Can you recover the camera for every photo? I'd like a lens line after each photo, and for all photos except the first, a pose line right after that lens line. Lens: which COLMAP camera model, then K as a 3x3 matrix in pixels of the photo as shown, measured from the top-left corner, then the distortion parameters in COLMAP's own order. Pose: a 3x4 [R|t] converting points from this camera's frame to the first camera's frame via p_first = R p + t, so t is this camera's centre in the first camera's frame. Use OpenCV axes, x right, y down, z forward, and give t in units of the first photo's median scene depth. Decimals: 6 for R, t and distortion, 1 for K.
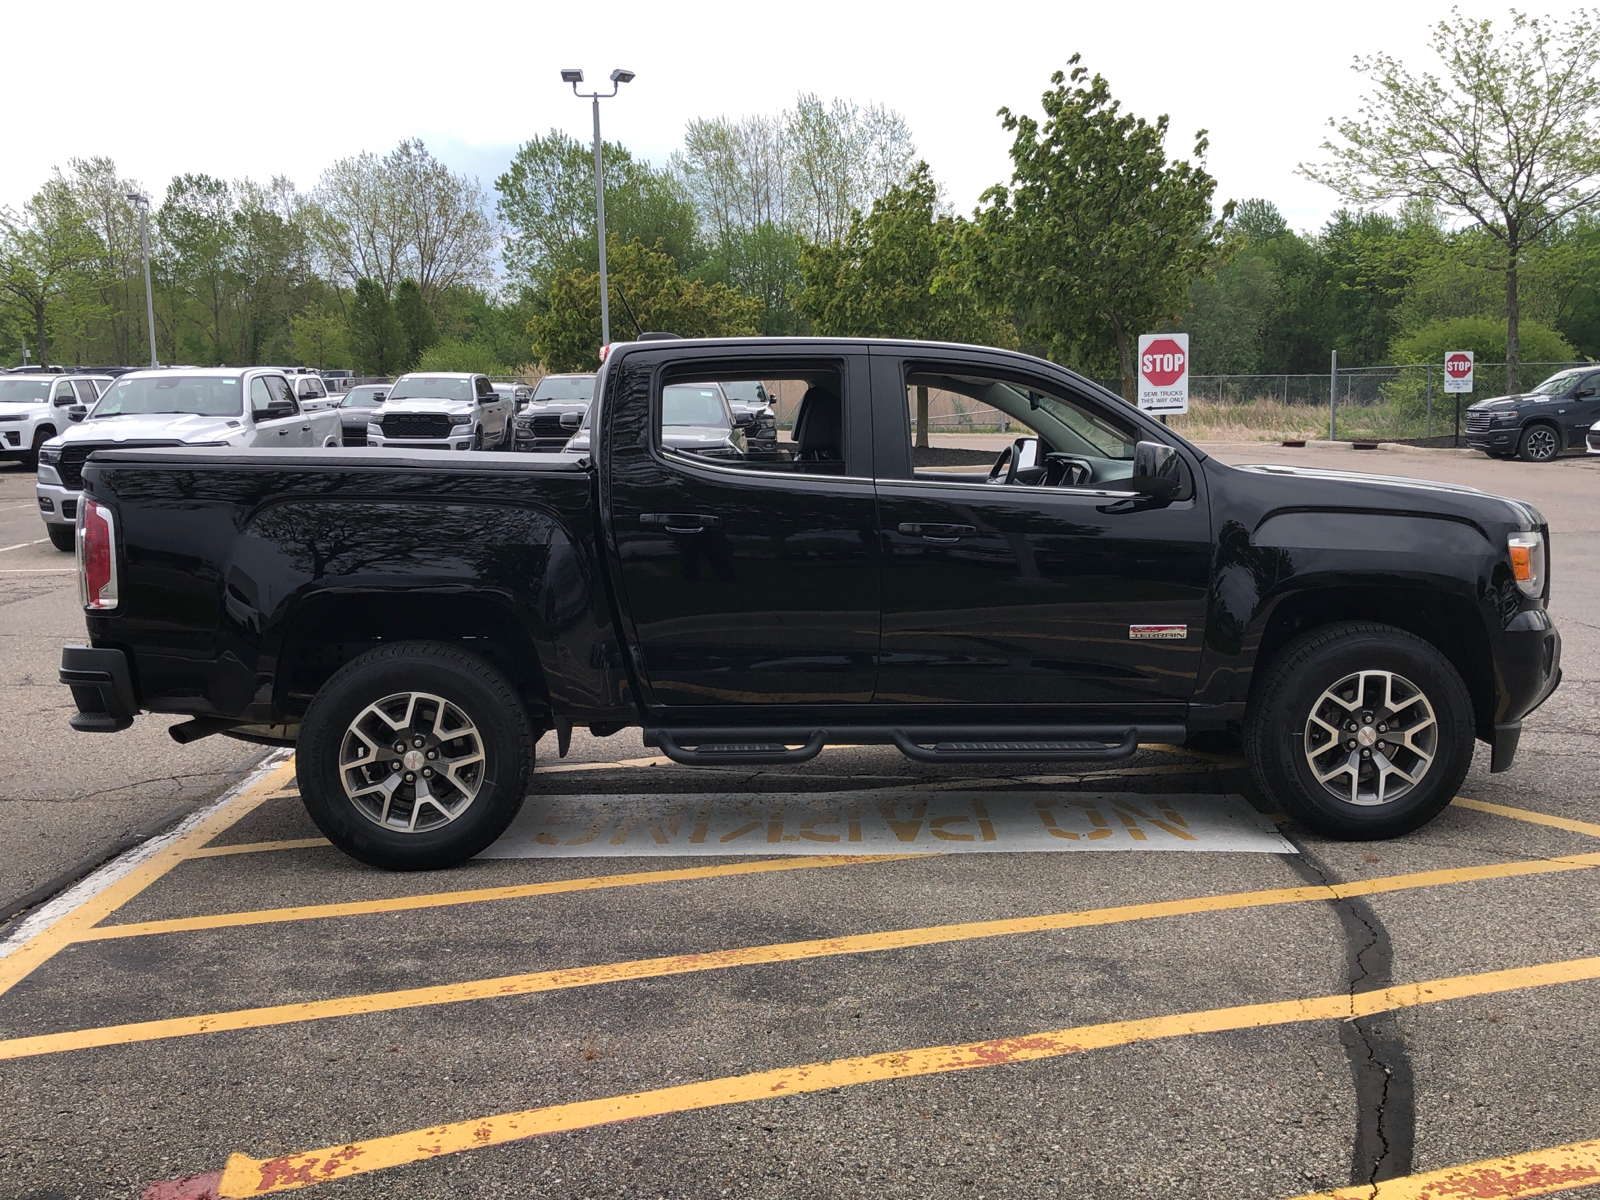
lens RADIAL K [[1658.8, 0, 795.9], [0, 1658.8, 610.0], [0, 0, 1]] dist [0.010405, 0.000000]
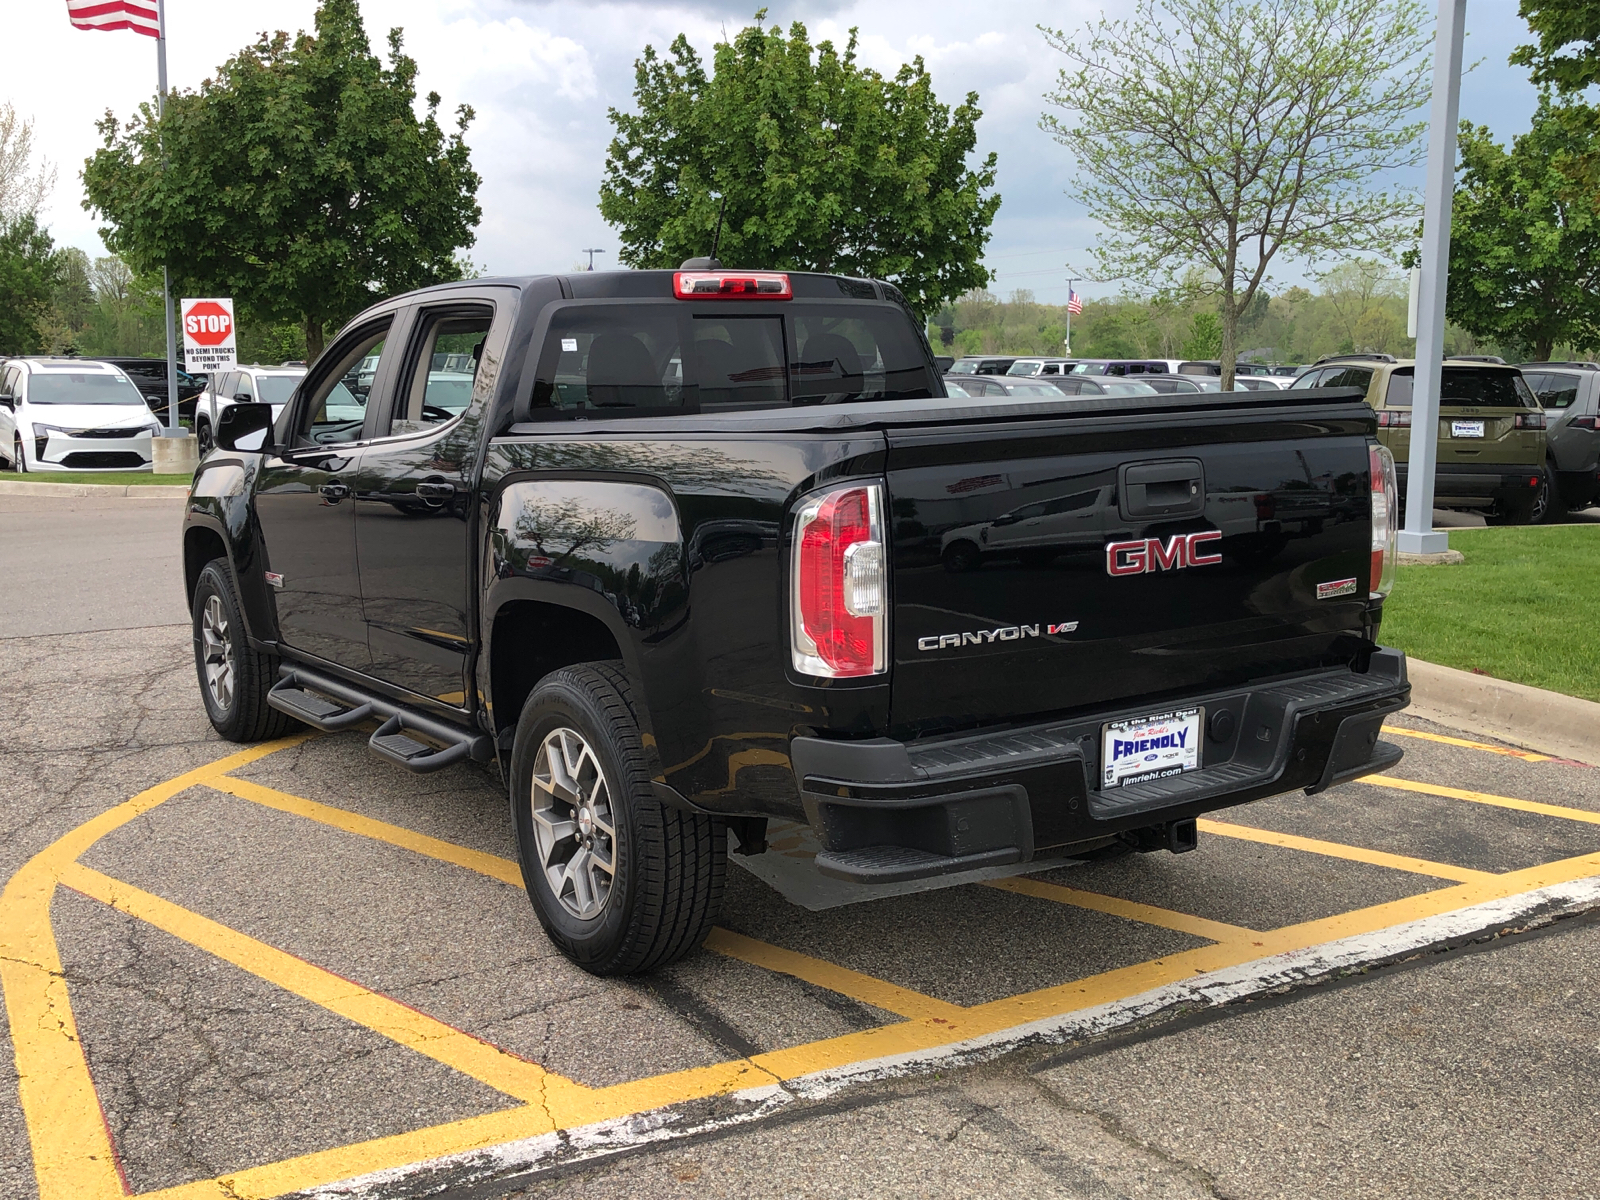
lens RADIAL K [[1658.8, 0, 784.3], [0, 1658.8, 601.0], [0, 0, 1]] dist [0.010405, 0.000000]
pose [[-0.485169, -0.097437, 0.868975, -0.902292], [0.128055, 0.975141, 0.180838, -0.160464], [-0.864993, 0.199014, -0.460631, 1.504147]]
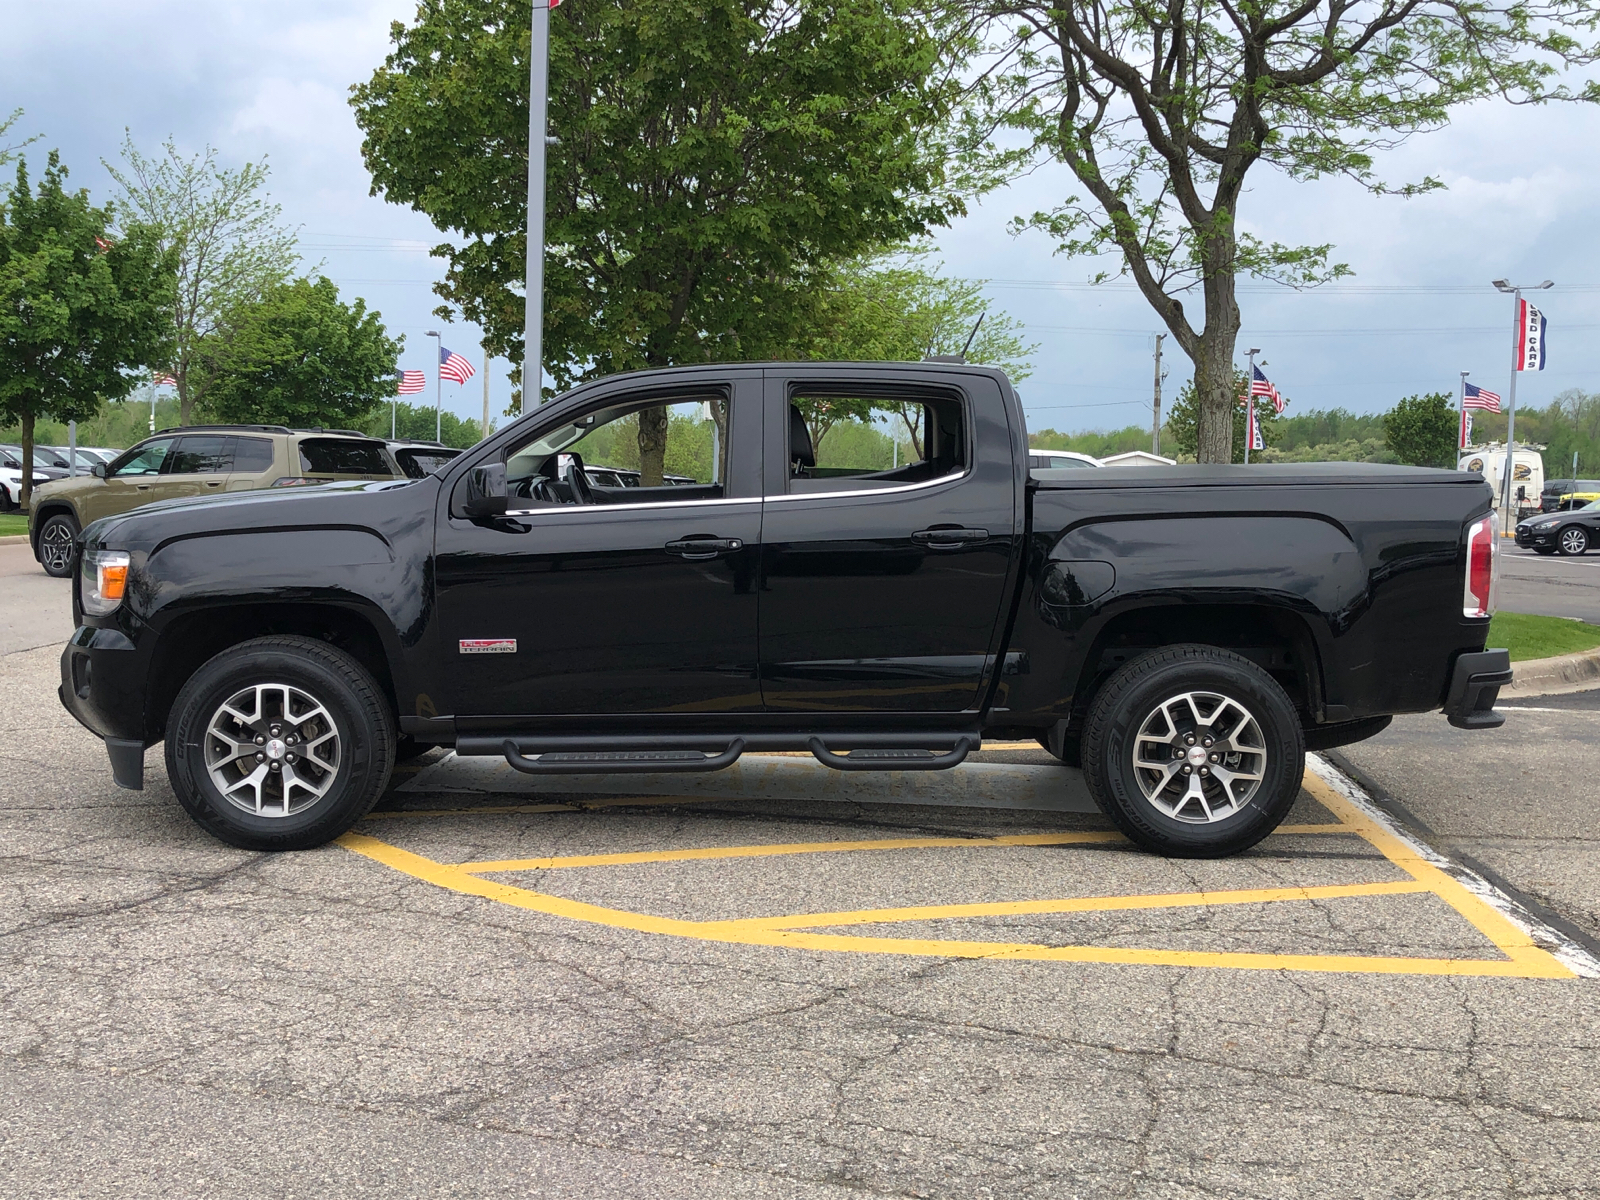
lens RADIAL K [[1658.8, 0, 808.1], [0, 1658.8, 611.4], [0, 0, 1]] dist [0.010405, 0.000000]
pose [[-0.998870, -0.008215, 0.046813, -0.047409], [0.002262, 0.975615, 0.219479, -0.264762], [-0.047474, 0.219337, -0.974494, 2.270236]]
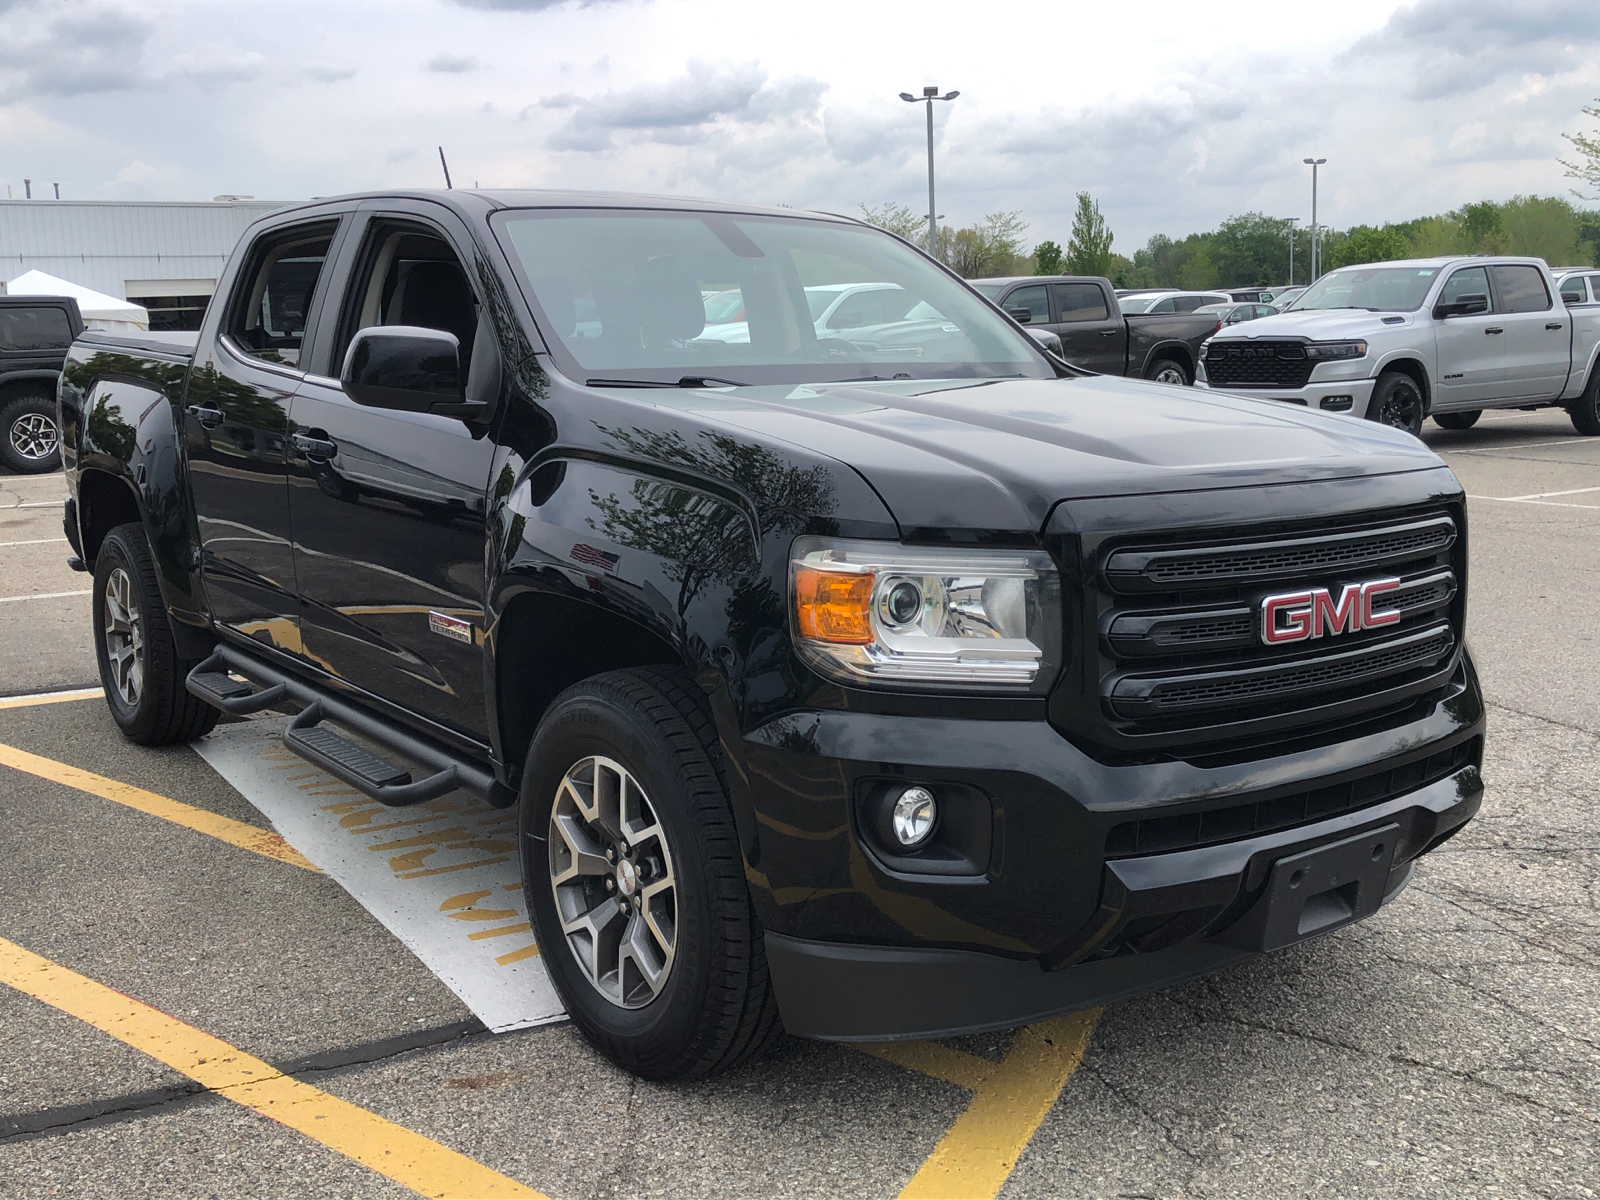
lens RADIAL K [[1658.8, 0, 794.5], [0, 1658.8, 603.5], [0, 0, 1]] dist [0.010405, 0.000000]
pose [[0.535637, 0.140138, -0.832739, 0.820494], [-0.094891, 0.989877, 0.105546, -0.076122], [0.839100, 0.022486, 0.543512, 0.756304]]
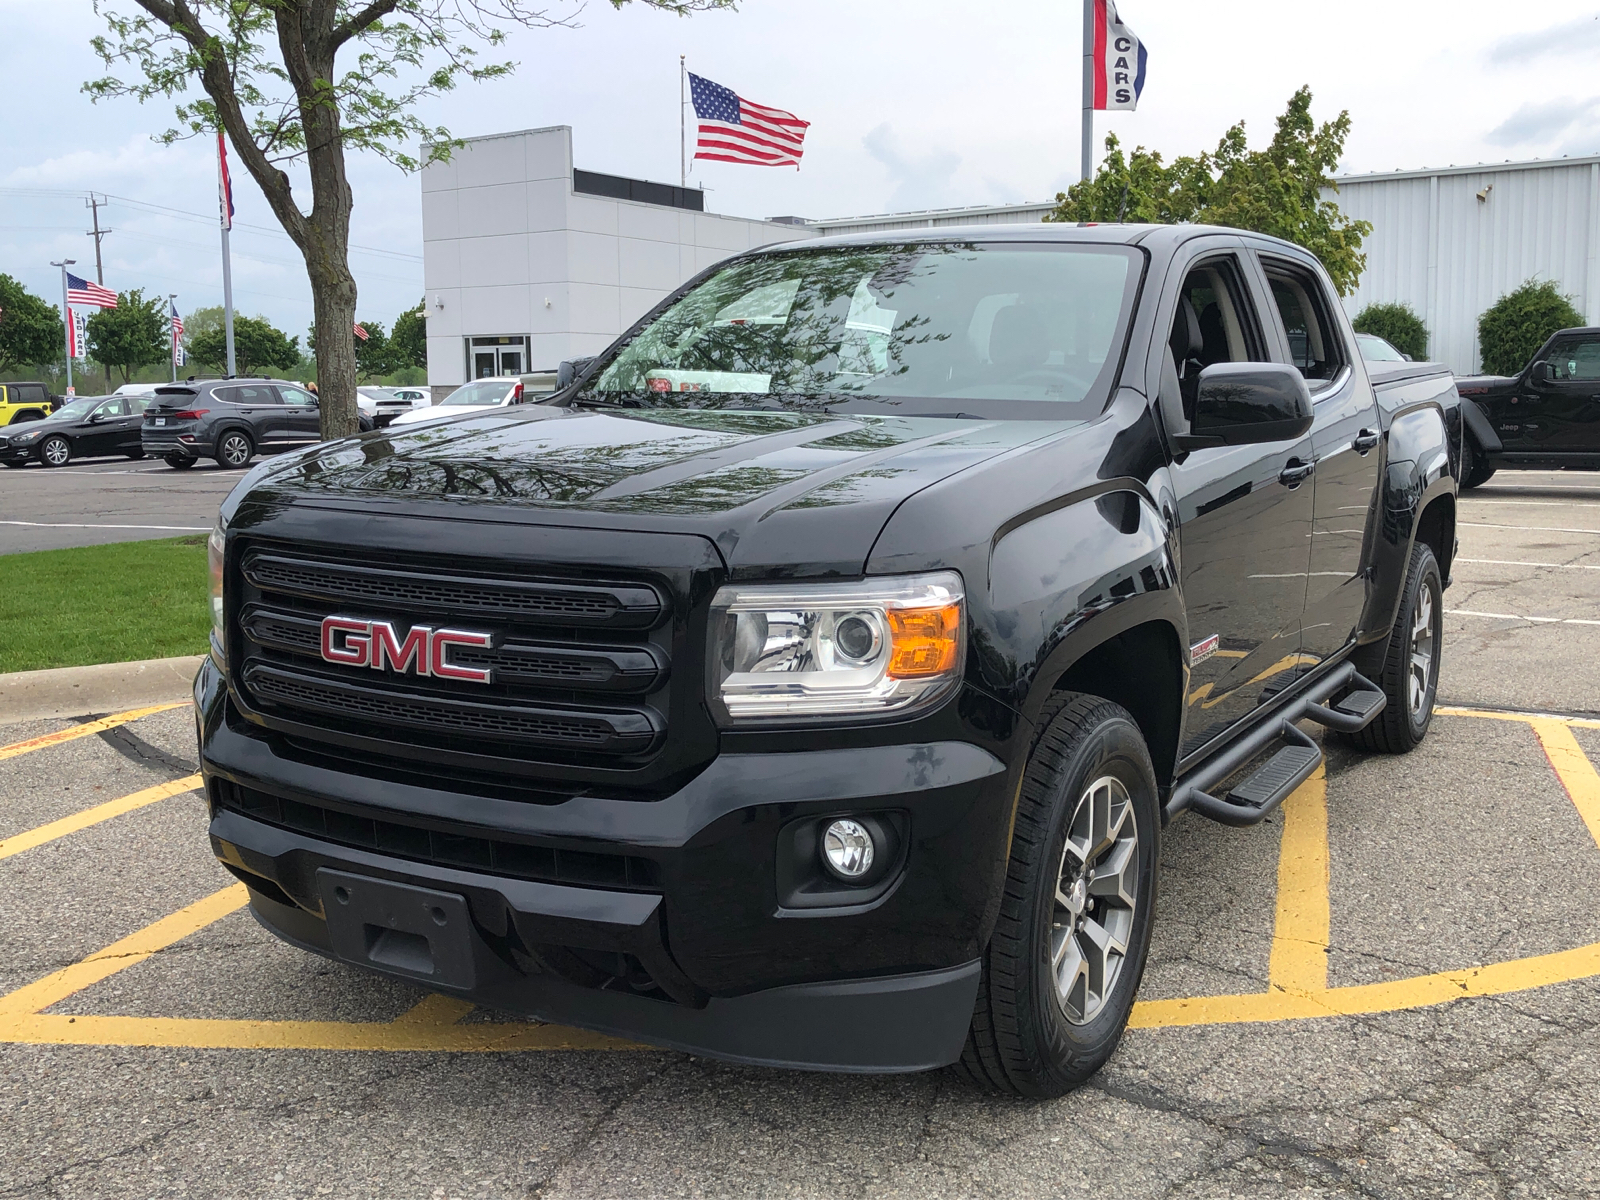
lens RADIAL K [[1658.8, 0, 802.9], [0, 1658.8, 589.5], [0, 0, 1]] dist [0.010405, 0.000000]
pose [[-0.565429, 0.117048, -0.816450, 0.825731], [-0.097720, 0.973401, 0.207225, -0.166416], [0.818988, 0.196954, -0.538951, 1.512708]]
